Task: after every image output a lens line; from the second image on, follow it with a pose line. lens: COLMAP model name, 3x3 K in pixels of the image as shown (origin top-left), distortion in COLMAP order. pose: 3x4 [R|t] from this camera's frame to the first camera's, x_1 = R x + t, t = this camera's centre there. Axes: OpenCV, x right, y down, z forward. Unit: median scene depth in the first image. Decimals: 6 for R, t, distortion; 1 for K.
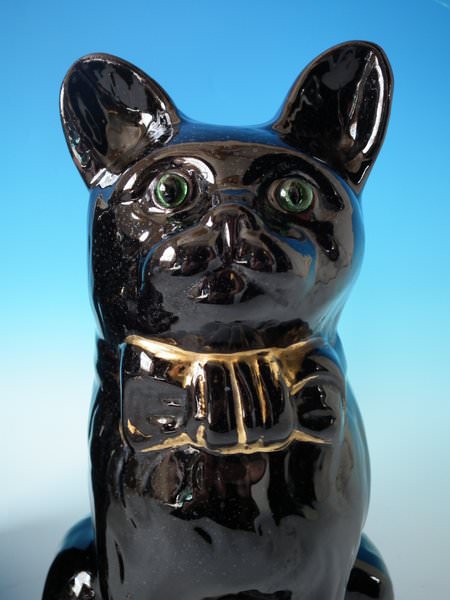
lens RADIAL K [[593.2, 0, 228.7], [0, 593.2, 303.9], [0, 0, 1]] dist [-0.000940, 0.000000]
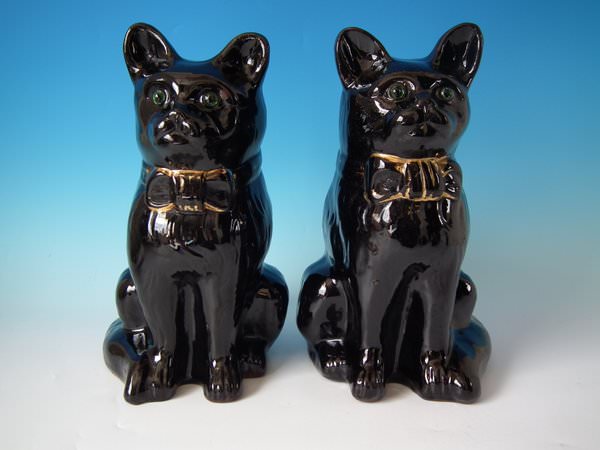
lens RADIAL K [[673.1, 0, 295.5], [0, 673.1, 224.0], [0, 0, 1]] dist [-0.004946, 0.000000]
pose [[0.997992, -0.020724, 0.059851, -0.666752], [0.017053, 0.997979, 0.061219, 0.169097], [-0.060999, -0.060076, 0.996328, -1.719746]]
